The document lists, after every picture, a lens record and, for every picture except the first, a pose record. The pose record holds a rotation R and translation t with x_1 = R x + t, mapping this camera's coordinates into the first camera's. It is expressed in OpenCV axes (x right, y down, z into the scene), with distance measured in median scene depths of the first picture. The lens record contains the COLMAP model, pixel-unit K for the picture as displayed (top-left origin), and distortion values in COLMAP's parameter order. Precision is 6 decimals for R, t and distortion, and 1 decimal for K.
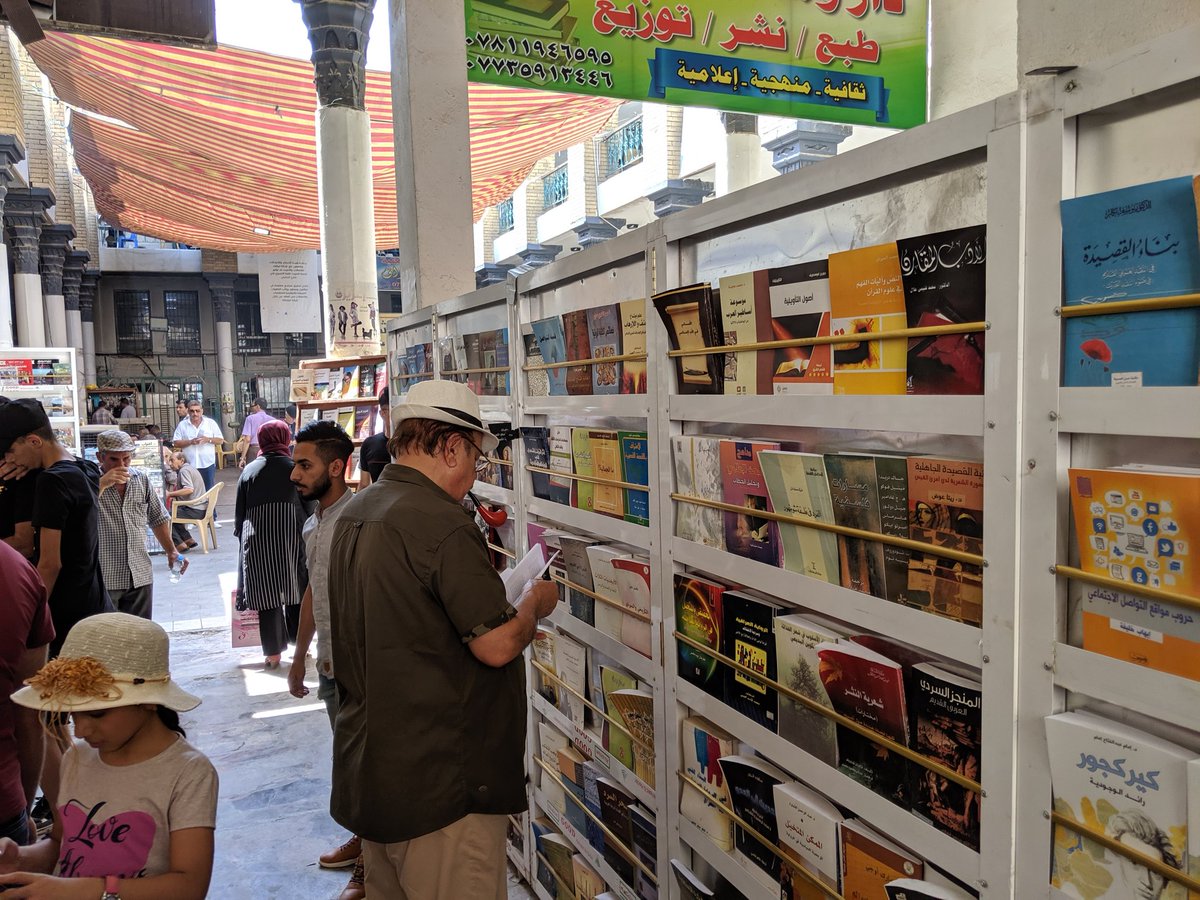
lens RADIAL K [[912.6, 0, 600.0], [0, 912.6, 450.0], [0, 0, 1]] dist [0.003453, 0.001341]
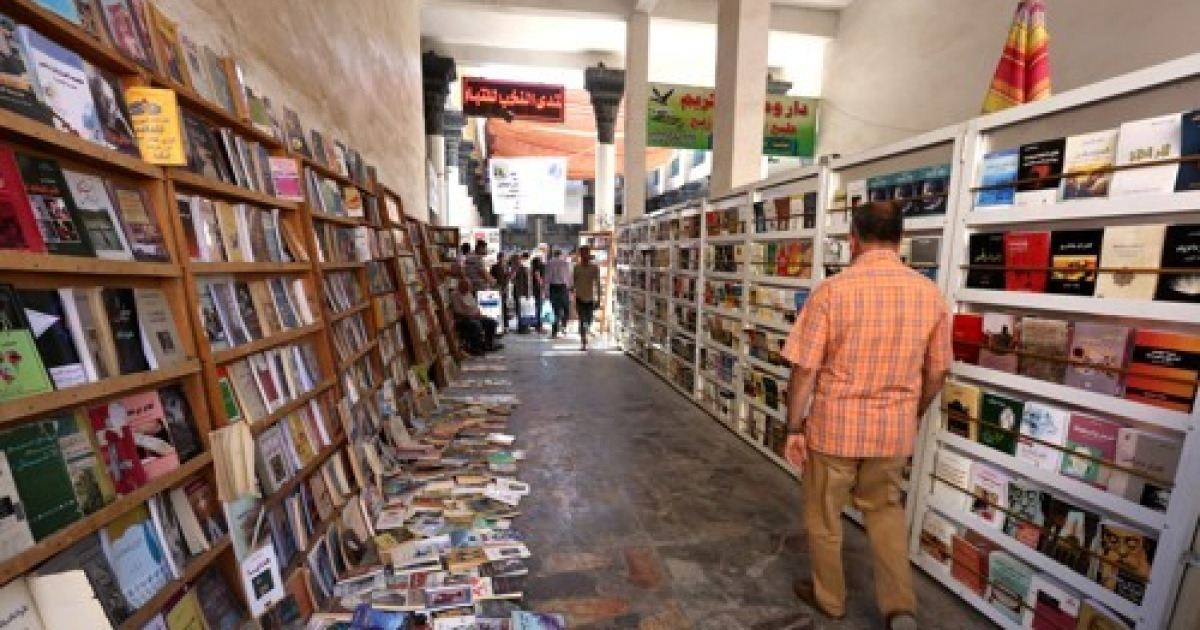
lens RADIAL K [[485.3, 0, 600.0], [0, 485.3, 315.0], [0, 0, 1]] dist [0.000035, -0.000003]
pose [[0.966278, 0.068422, -0.248244, 0.136943], [-0.054801, 0.996609, 0.061379, 0.067650], [0.251602, -0.045705, 0.966751, -0.602797]]
